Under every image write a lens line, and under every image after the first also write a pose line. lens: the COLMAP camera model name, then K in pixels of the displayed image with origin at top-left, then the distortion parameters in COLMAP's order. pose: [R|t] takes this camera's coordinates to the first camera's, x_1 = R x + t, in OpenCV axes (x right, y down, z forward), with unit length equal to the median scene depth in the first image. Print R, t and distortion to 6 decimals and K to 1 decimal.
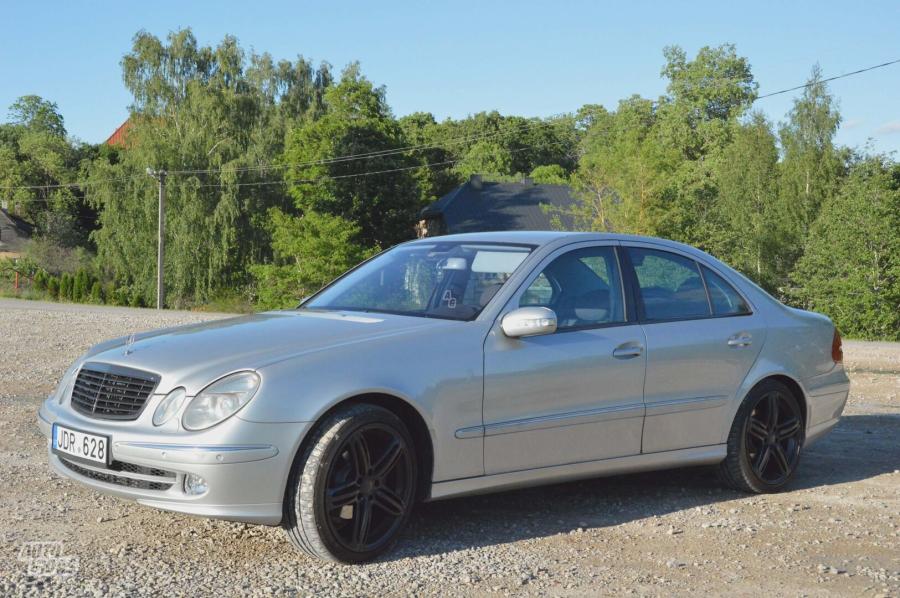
lens RADIAL K [[1152.4, 0, 445.4], [0, 1152.4, 289.3], [0, 0, 1]] dist [0.113883, 0.000000]
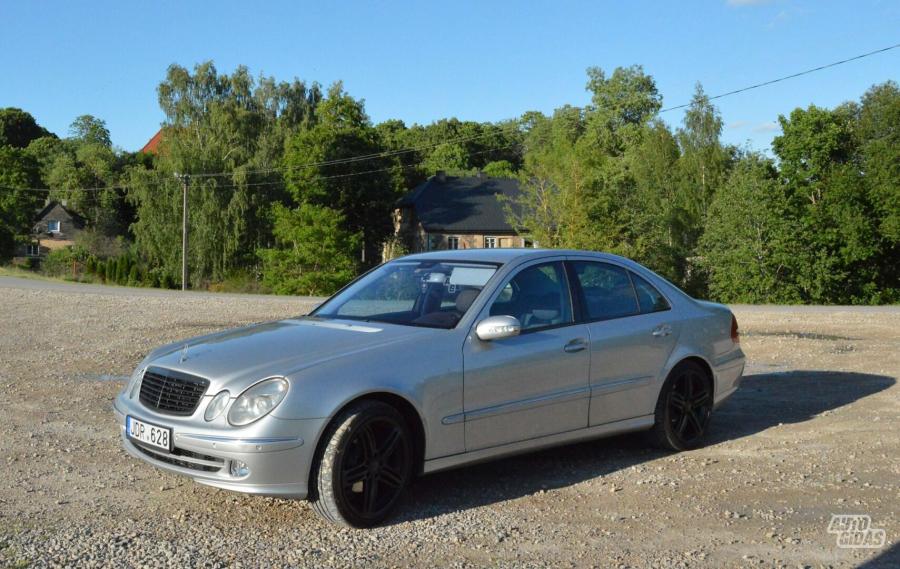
lens RADIAL K [[949.5, 0, 435.4], [0, 949.5, 148.6], [0, 0, 1]] dist [-0.129720, 0.000000]
pose [[0.999573, -0.019092, 0.022122, -0.012603], [0.021620, 0.992494, -0.120363, -0.036738], [-0.019658, 0.120790, 0.992483, -0.036240]]
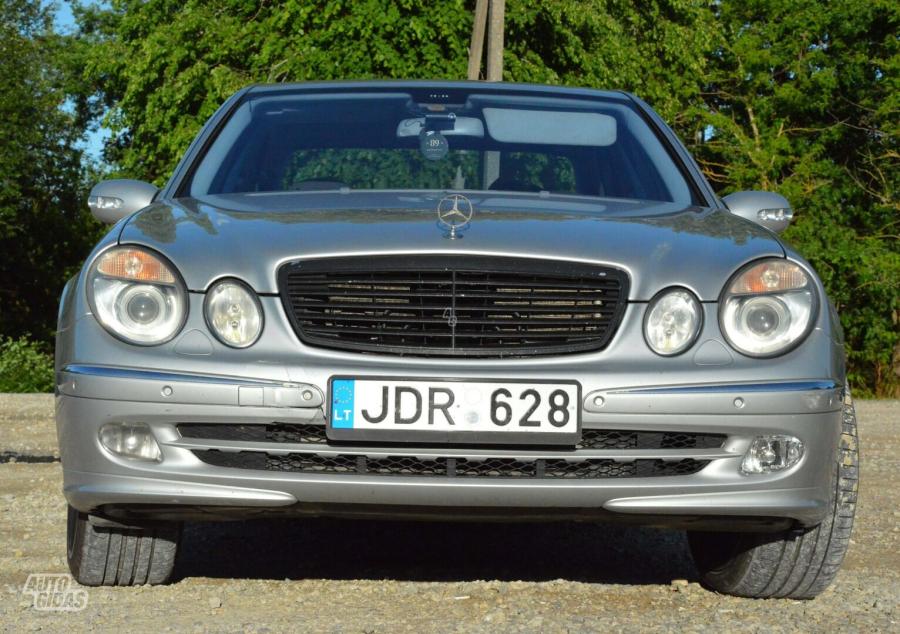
lens RADIAL K [[2199.3, 0, 441.9], [0, 2199.3, 317.2], [0, 0, 1]] dist [0.568502, 0.000000]
pose [[0.643577, 0.004830, 0.765367, -0.811221], [0.004428, 0.999940, -0.010033, 0.080321], [-0.765369, 0.009847, 0.643516, 0.309338]]
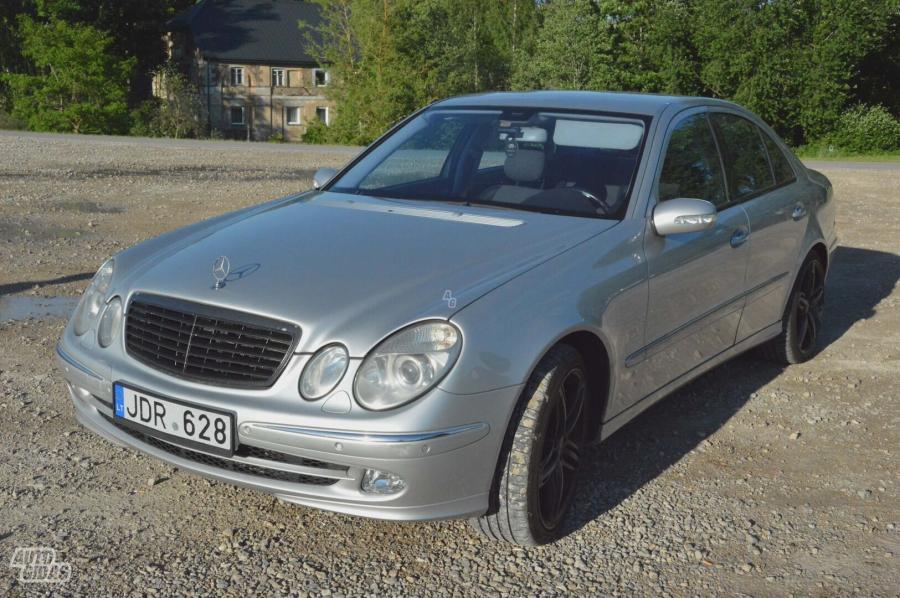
lens RADIAL K [[996.2, 0, 444.8], [0, 996.2, 296.4], [0, 0, 1]] dist [0.043601, 0.000000]
pose [[0.968622, -0.047096, 0.244036, -0.231664], [-0.001719, 0.980589, 0.196065, -0.048317], [-0.248533, -0.190332, 0.949739, 0.300507]]
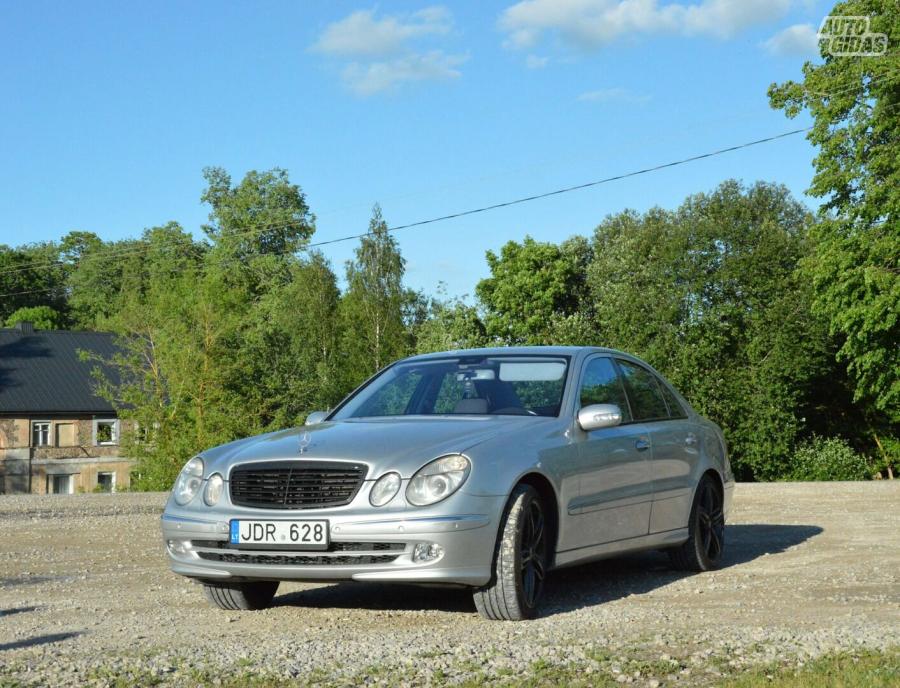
lens RADIAL K [[1403.0, 0, 516.1], [0, 1403.0, 344.7], [0, 0, 1]] dist [0.133956, 0.000000]
pose [[0.912145, -0.004655, 0.409842, -0.507891], [0.037943, 0.996601, -0.073127, 0.048246], [-0.408108, 0.082253, 0.909221, -0.238665]]
